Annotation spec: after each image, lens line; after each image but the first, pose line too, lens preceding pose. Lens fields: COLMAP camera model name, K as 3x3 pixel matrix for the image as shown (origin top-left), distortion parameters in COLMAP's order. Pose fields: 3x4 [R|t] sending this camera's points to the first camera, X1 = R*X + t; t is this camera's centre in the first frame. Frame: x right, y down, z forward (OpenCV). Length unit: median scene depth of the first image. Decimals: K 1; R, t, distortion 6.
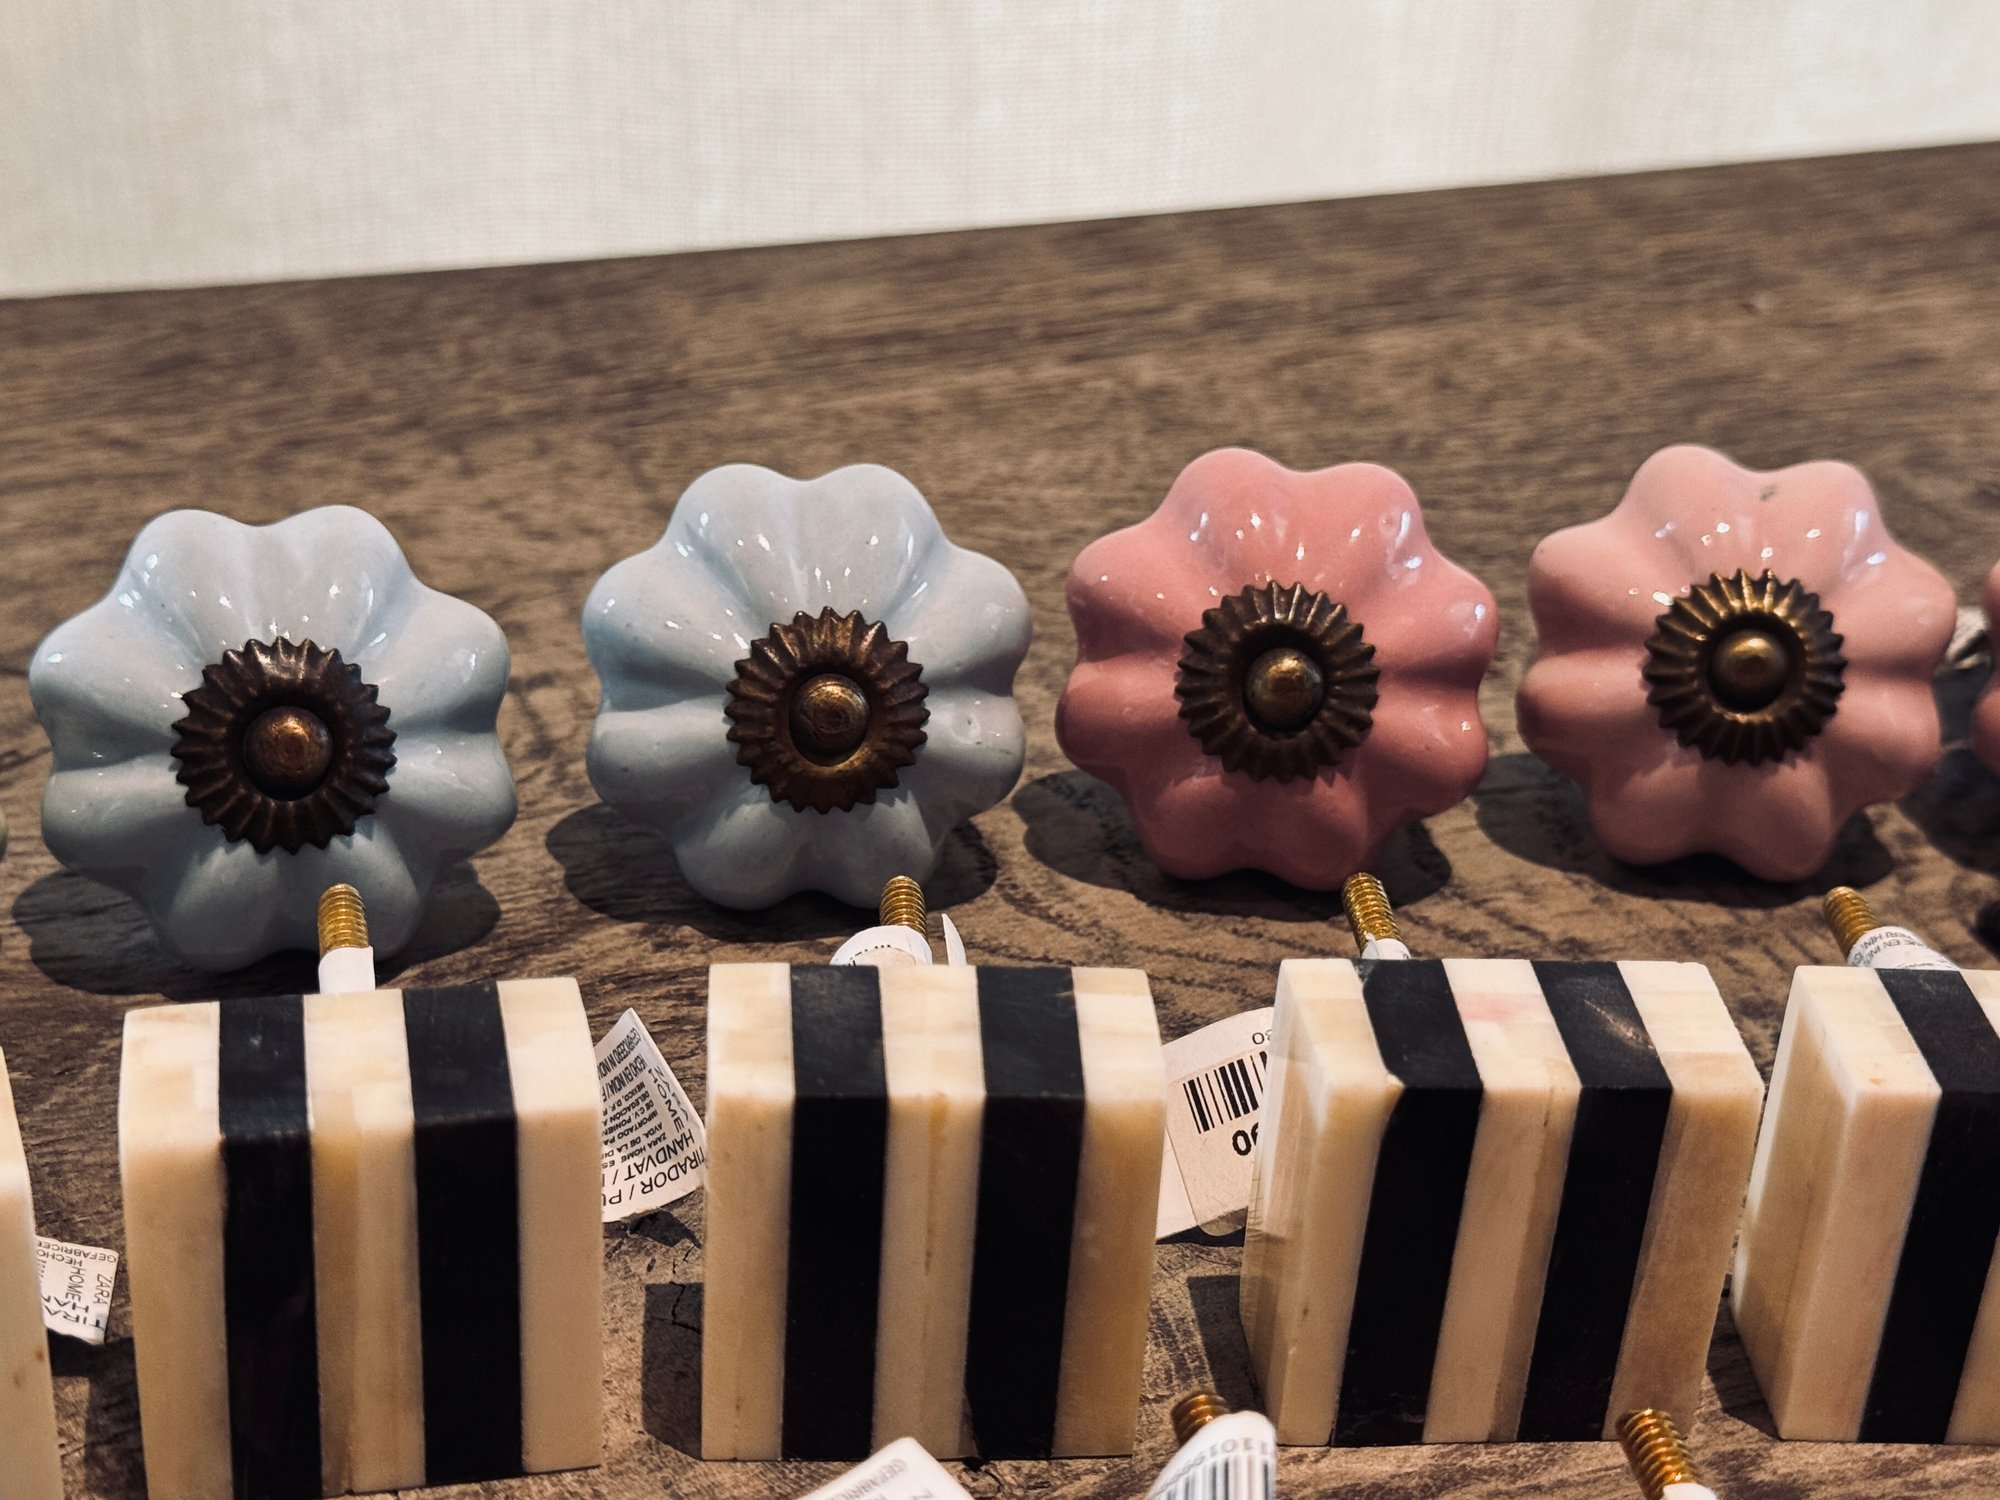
lens RADIAL K [[3213.3, 0, 1000.0], [0, 3213.3, 750.0], [0, 0, 1]] dist [0.166063, -0.315564]
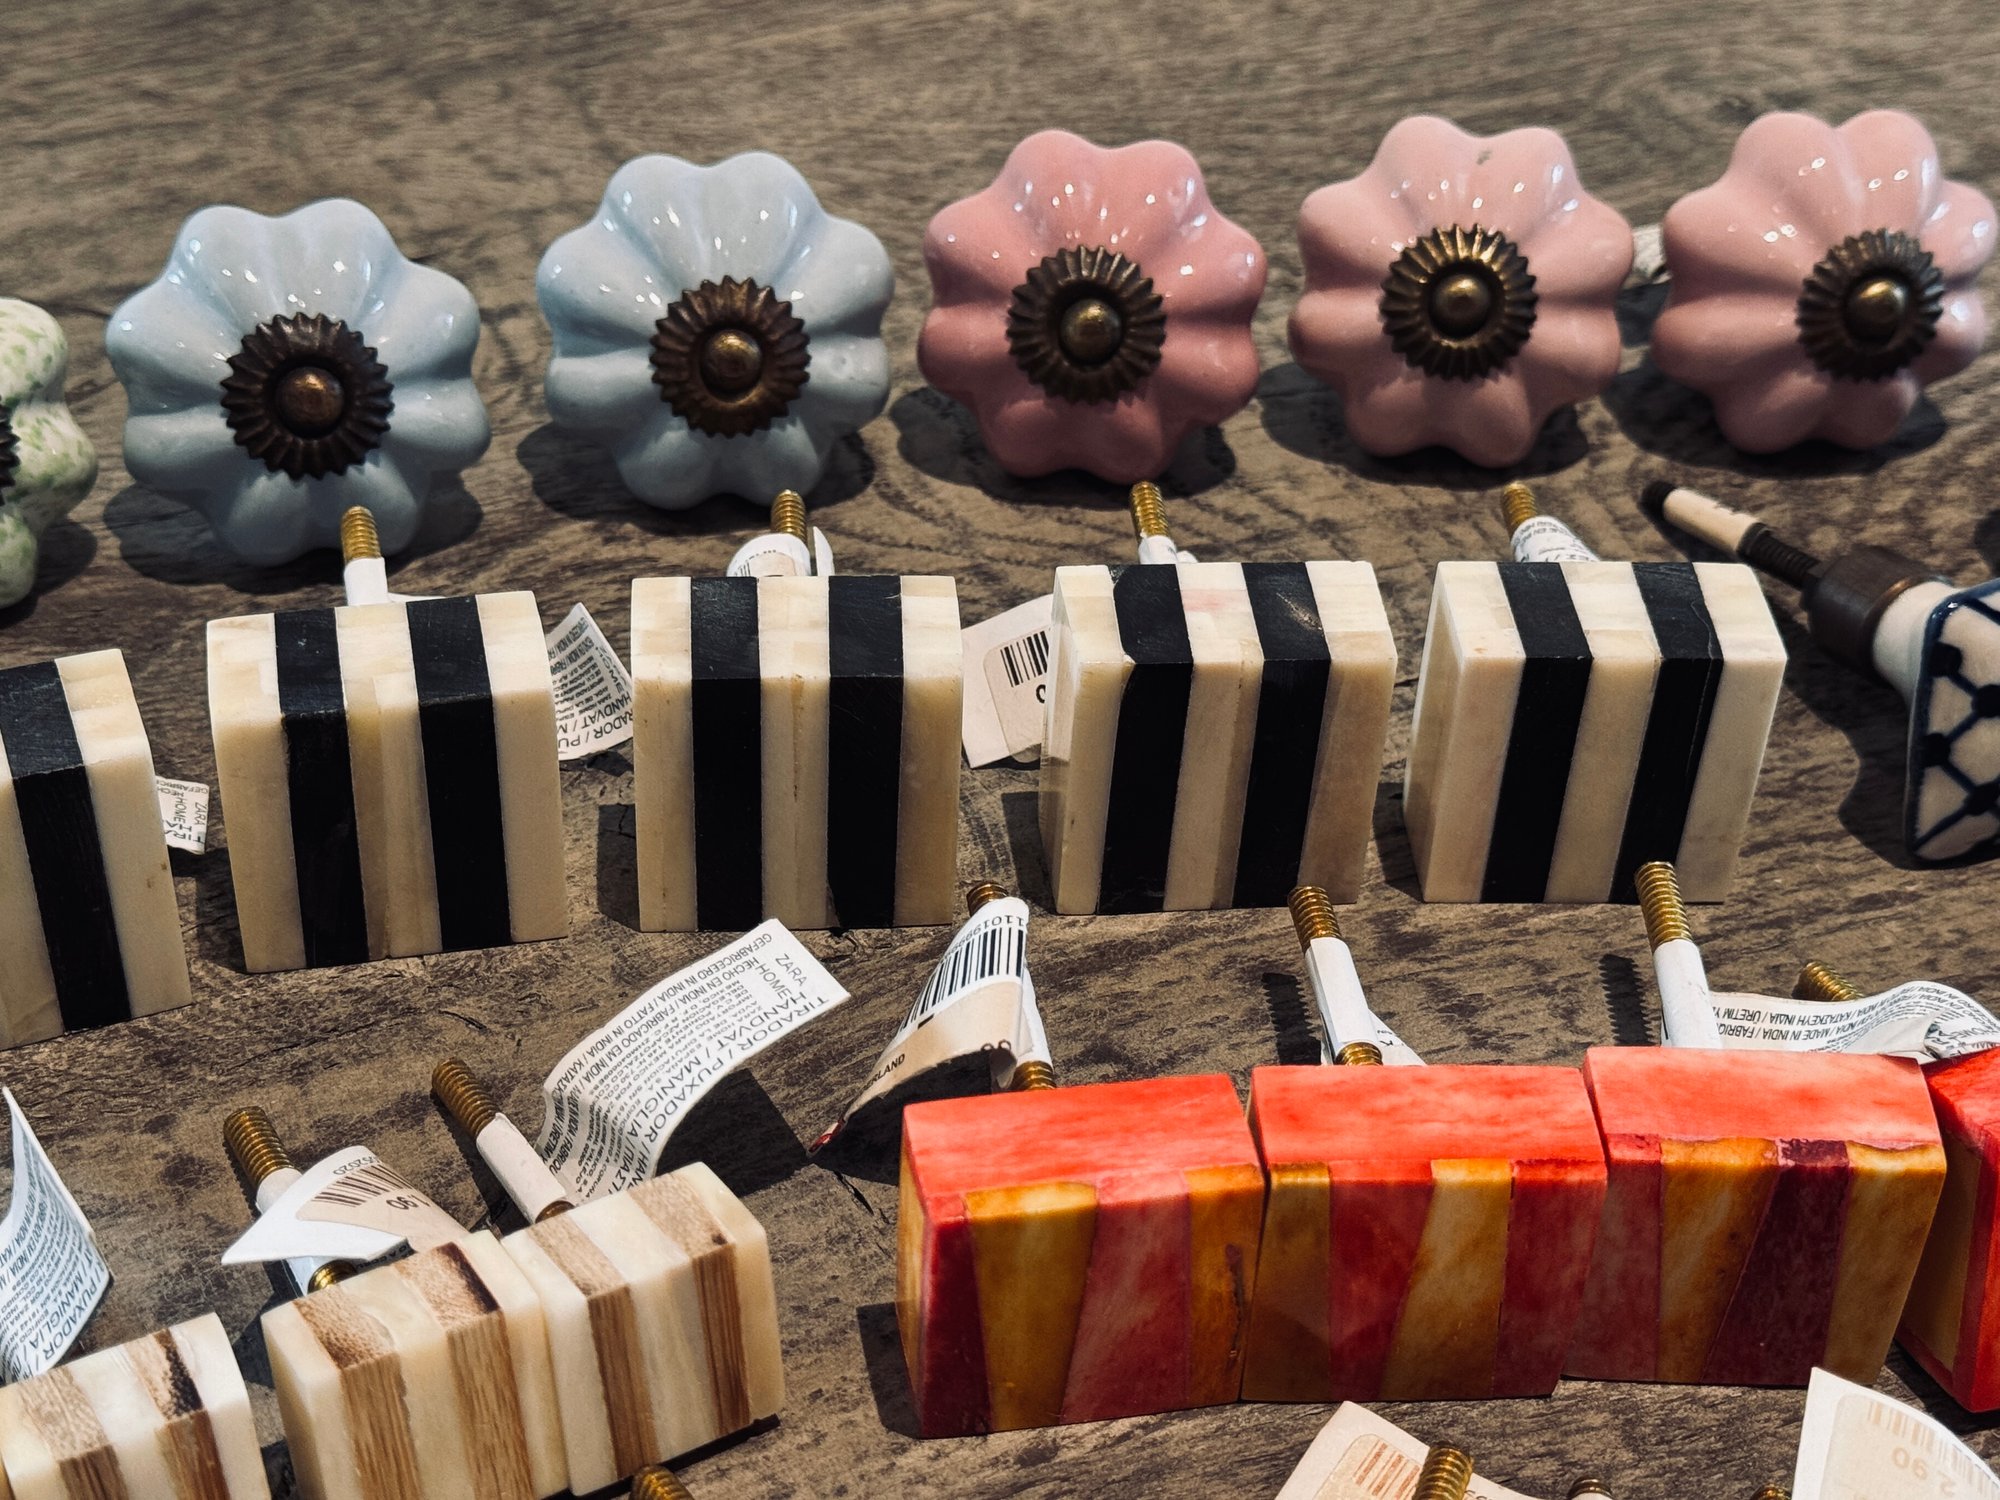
lens RADIAL K [[3213.3, 0, 1000.0], [0, 3213.3, 750.0], [0, 0, 1]] dist [0.166063, -0.315564]
pose [[0.999852, -0.015329, -0.007821, 0.059947], [0.016432, 0.985432, 0.169275, -0.072089], [0.005113, -0.169379, 0.985538, -0.281624]]
